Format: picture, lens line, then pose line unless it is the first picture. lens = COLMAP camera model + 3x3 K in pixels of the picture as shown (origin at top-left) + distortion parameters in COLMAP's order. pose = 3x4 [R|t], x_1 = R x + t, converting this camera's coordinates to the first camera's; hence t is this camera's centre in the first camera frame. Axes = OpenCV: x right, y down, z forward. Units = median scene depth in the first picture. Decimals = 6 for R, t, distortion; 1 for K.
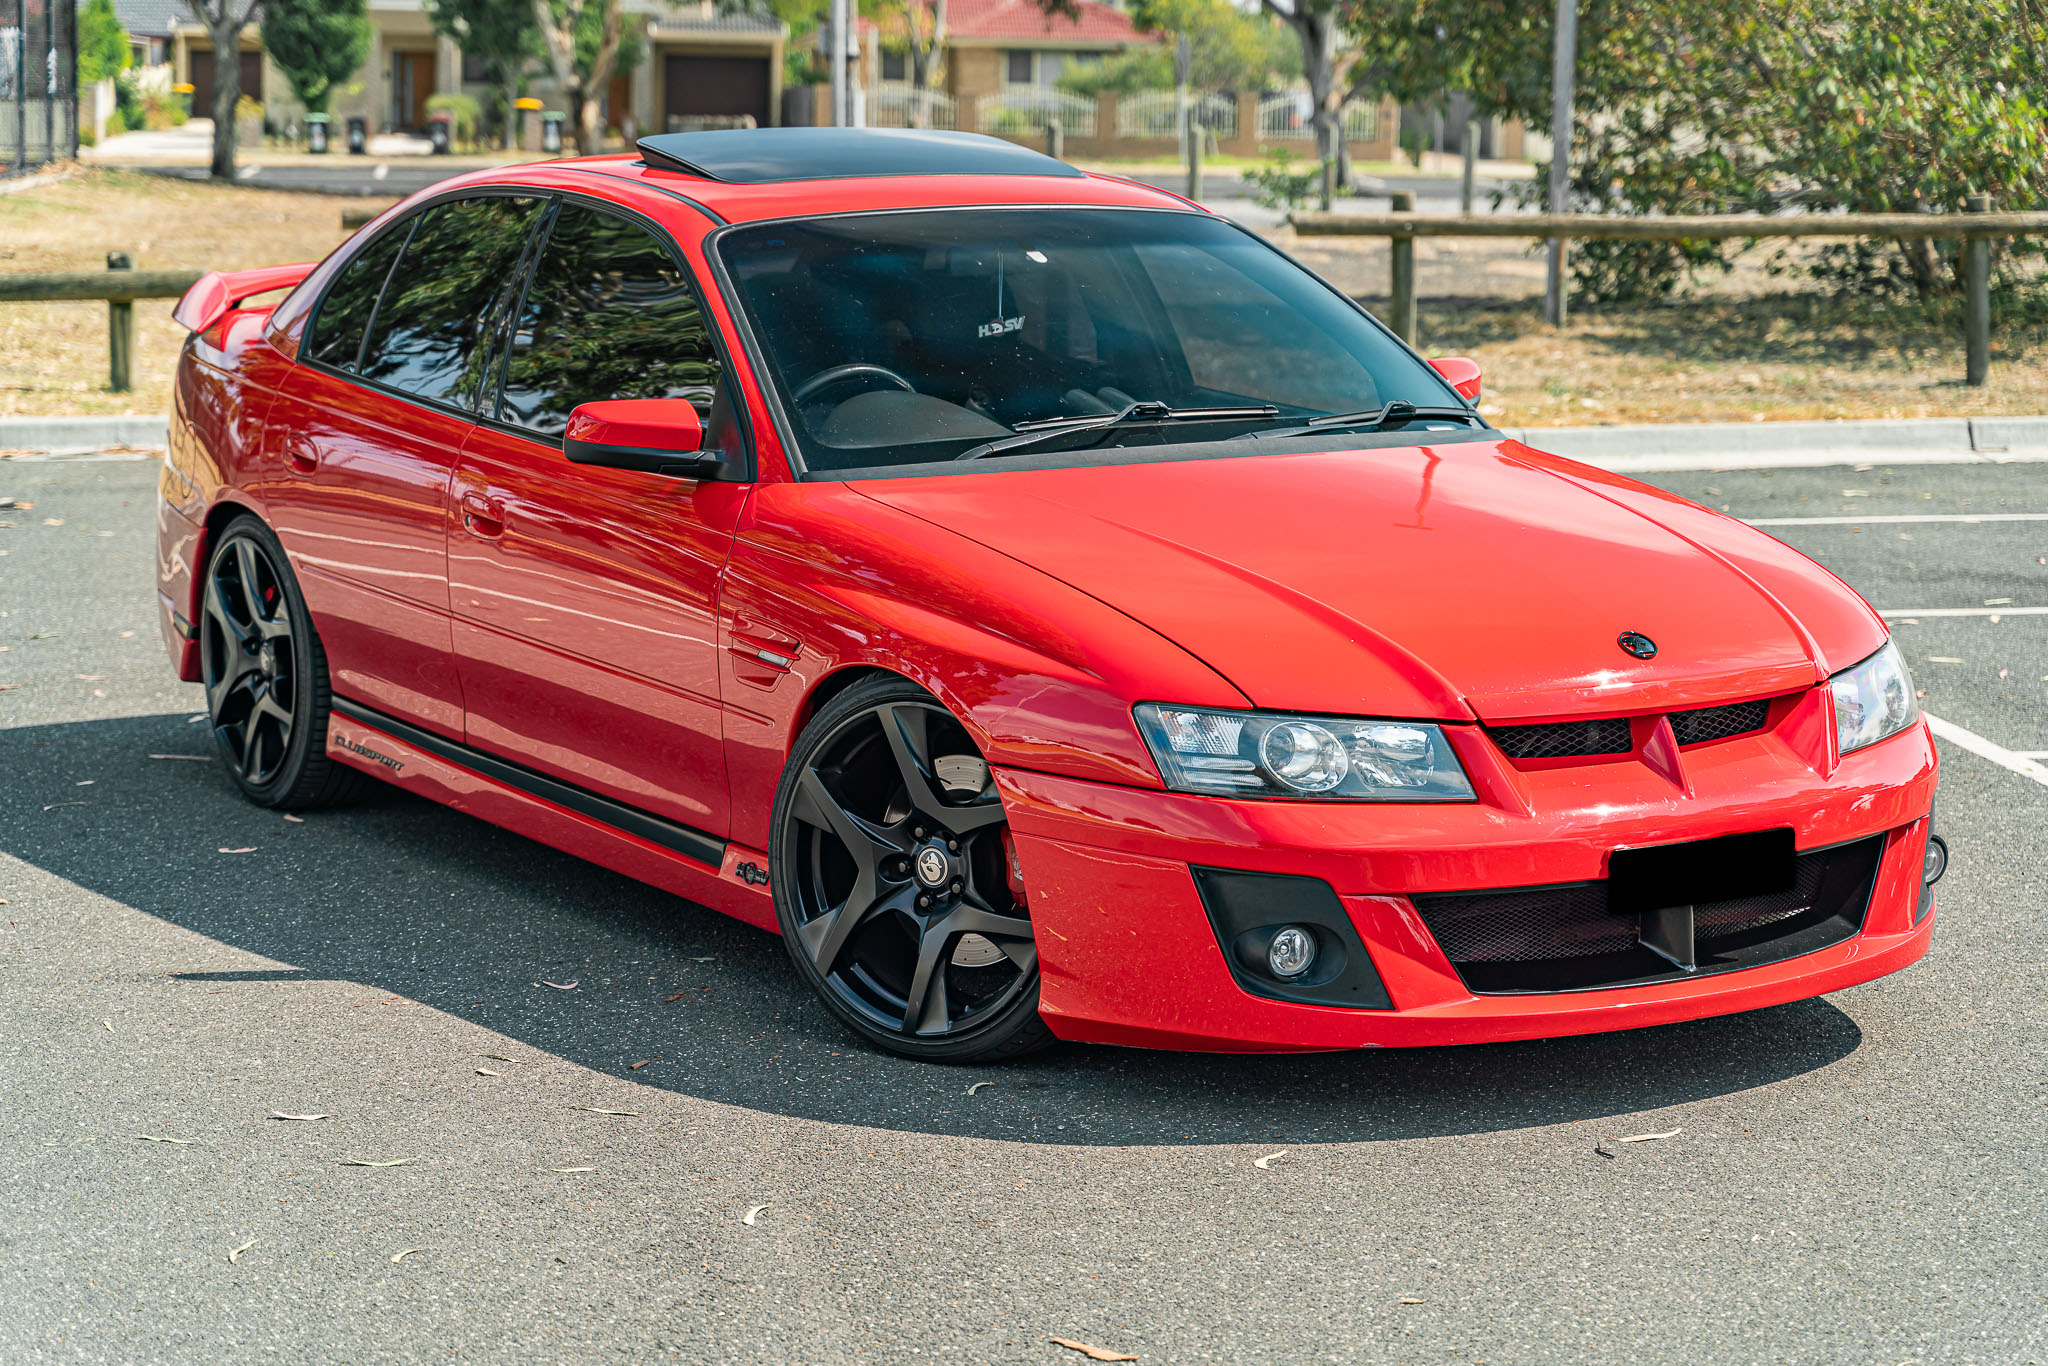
lens RADIAL K [[4101.7, 0, 1022.9], [0, 4101.7, 690.9], [0, 0, 1]] dist [-0.017921, 0.000000]
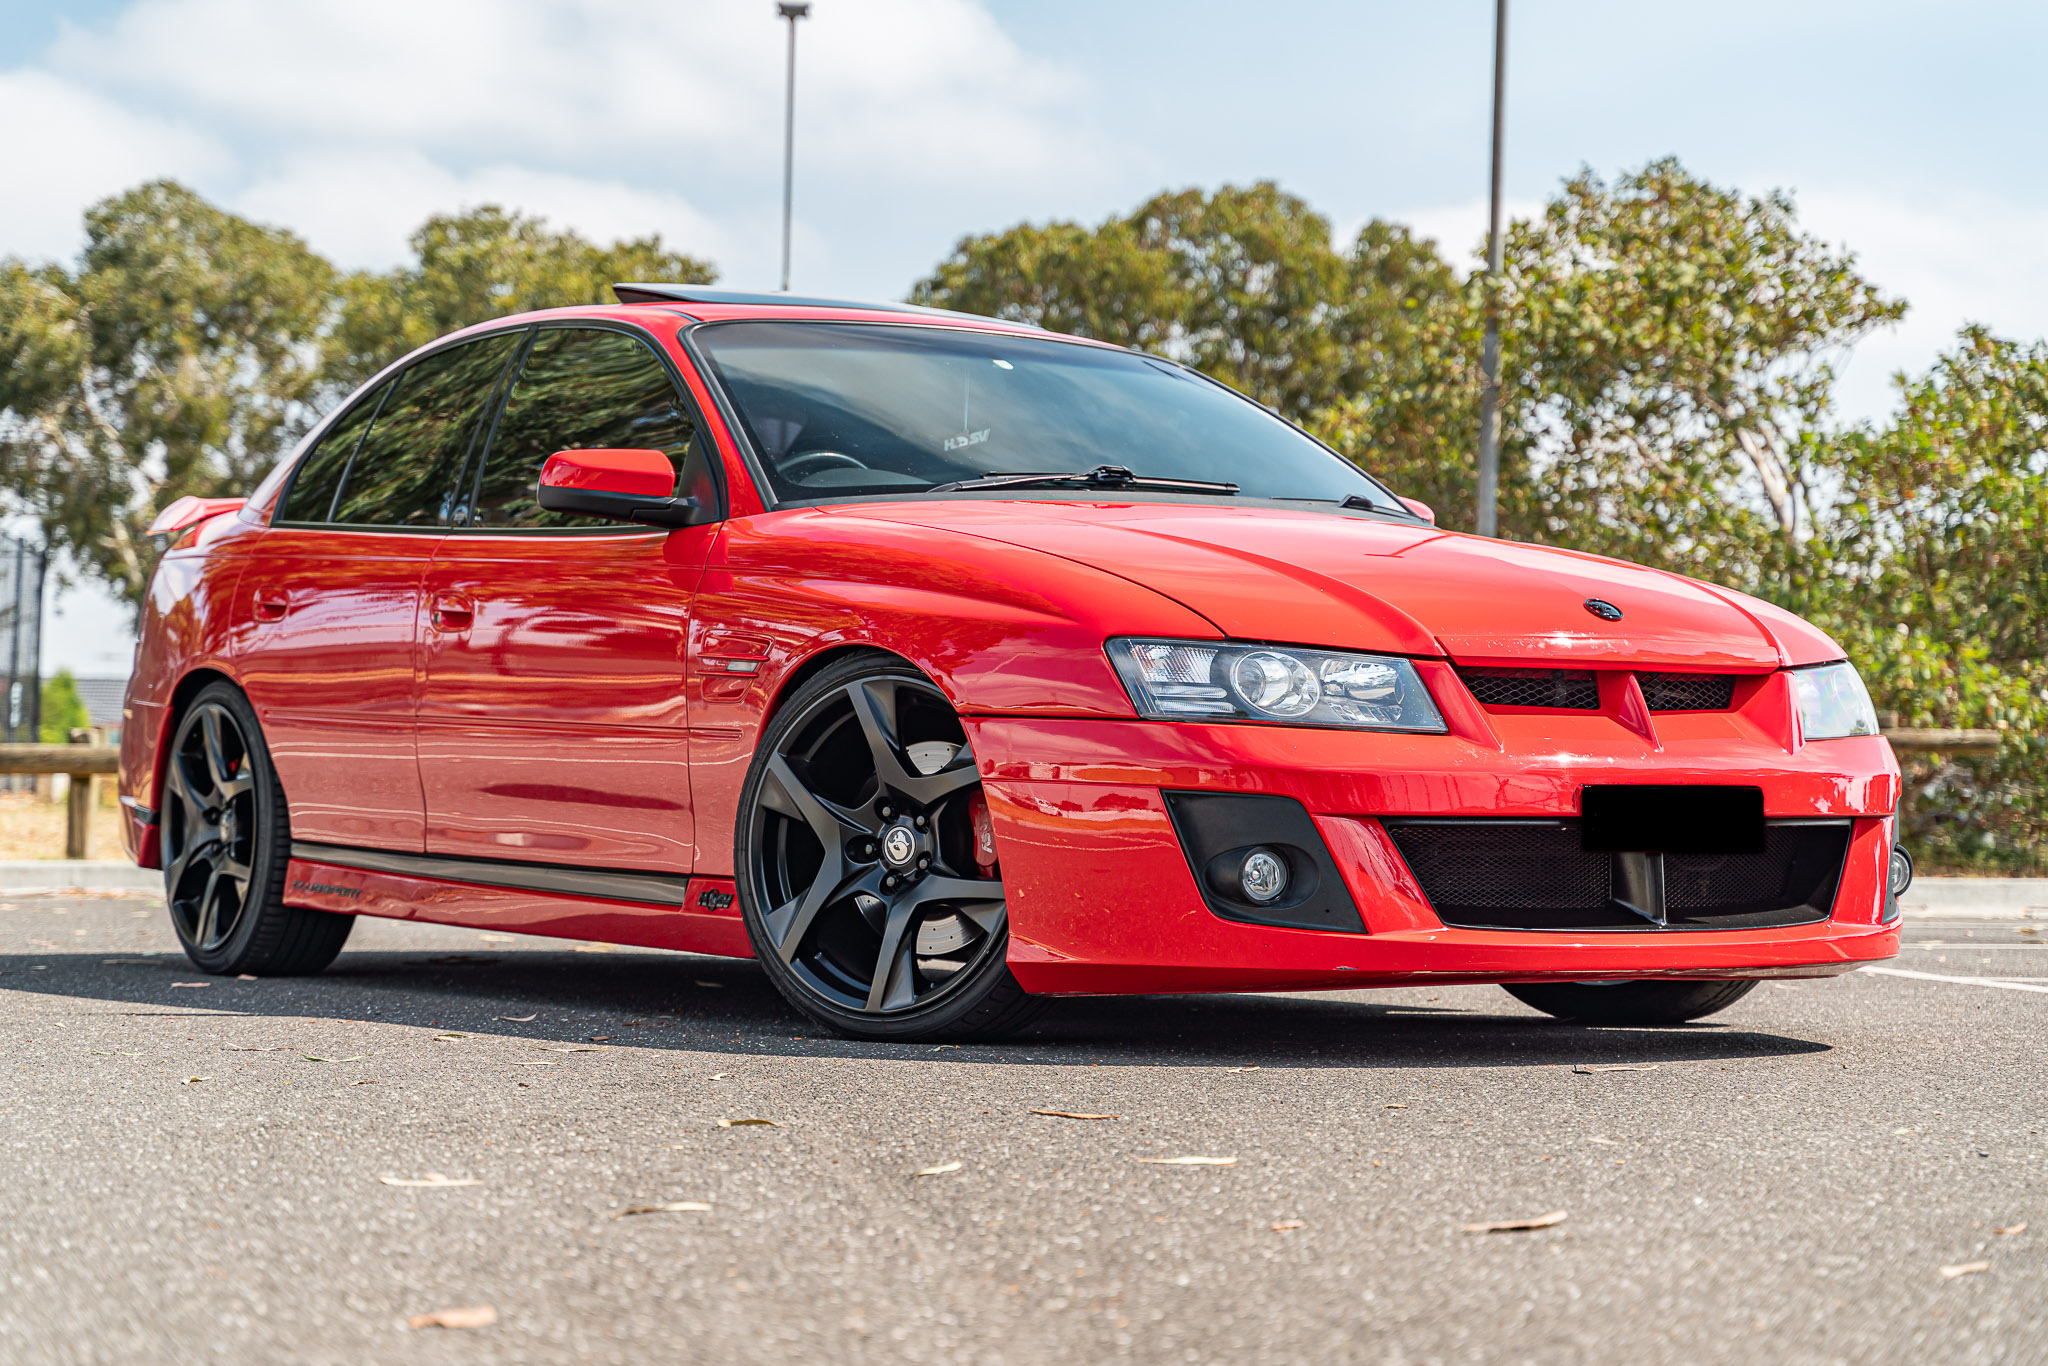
lens RADIAL K [[3992.4, 0, 1004.5], [0, 3992.4, 675.9], [0, 0, 1]] dist [-0.025556, 0.000000]
pose [[0.999812, 0.013904, 0.013519, -0.010183], [-0.011276, 0.983963, -0.178015, 0.175351], [-0.015777, 0.177829, 0.983935, 0.037632]]
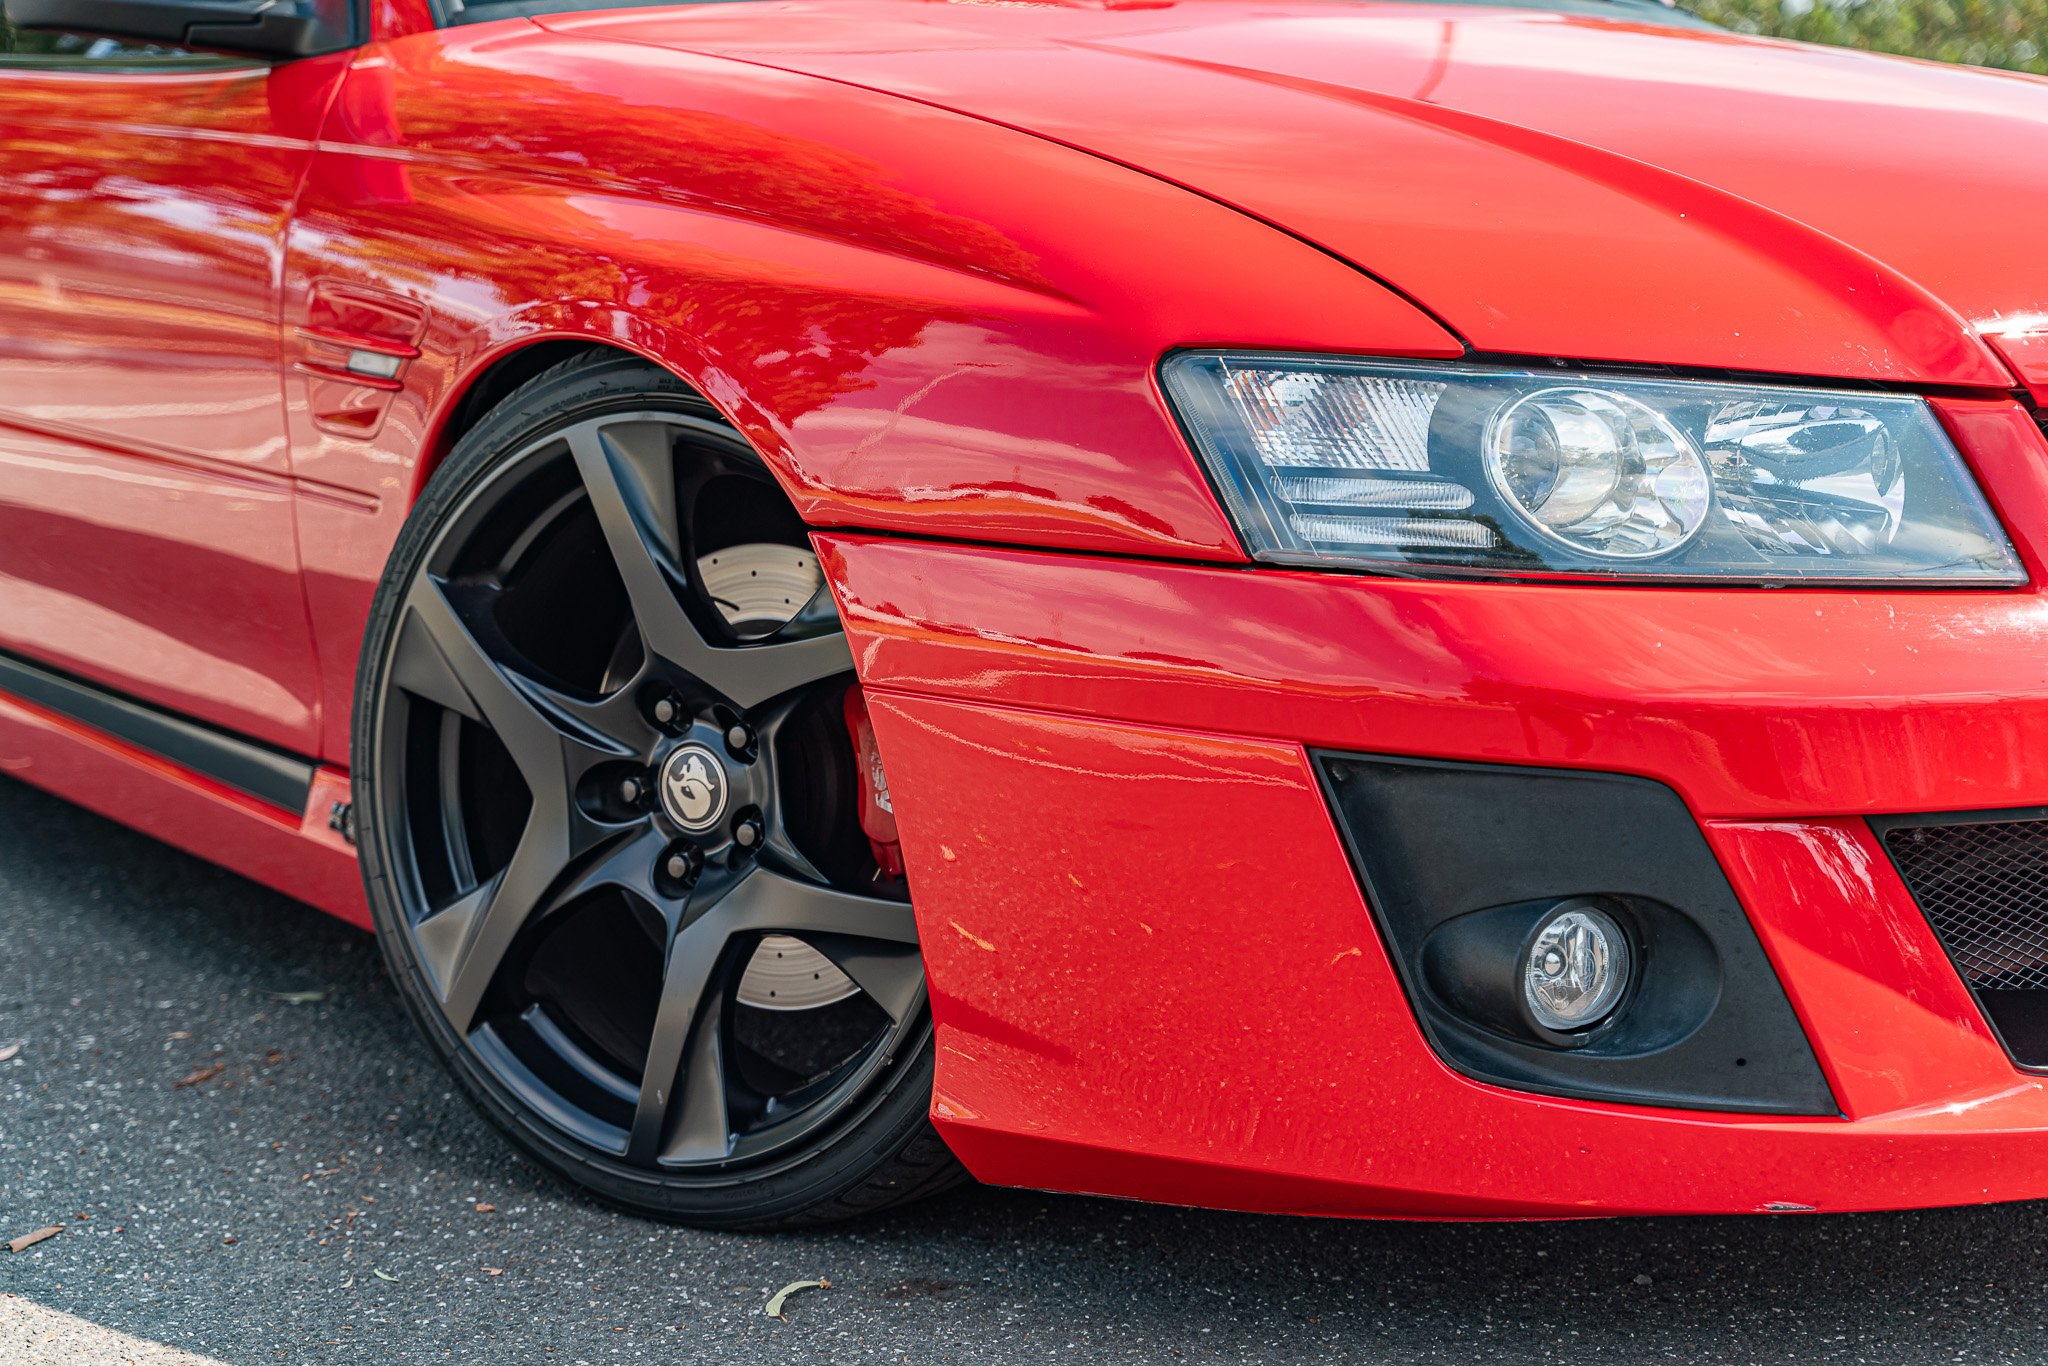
lens RADIAL K [[3494.0, 0, 1030.7], [0, 3494.0, 683.4], [0, 0, 1]] dist [-0.002789, 0.000000]
pose [[0.999614, -0.005808, 0.027170, 0.004441], [0.006399, 0.999744, -0.021720, 0.040148], [-0.027036, 0.021885, 0.999395, 0.619594]]
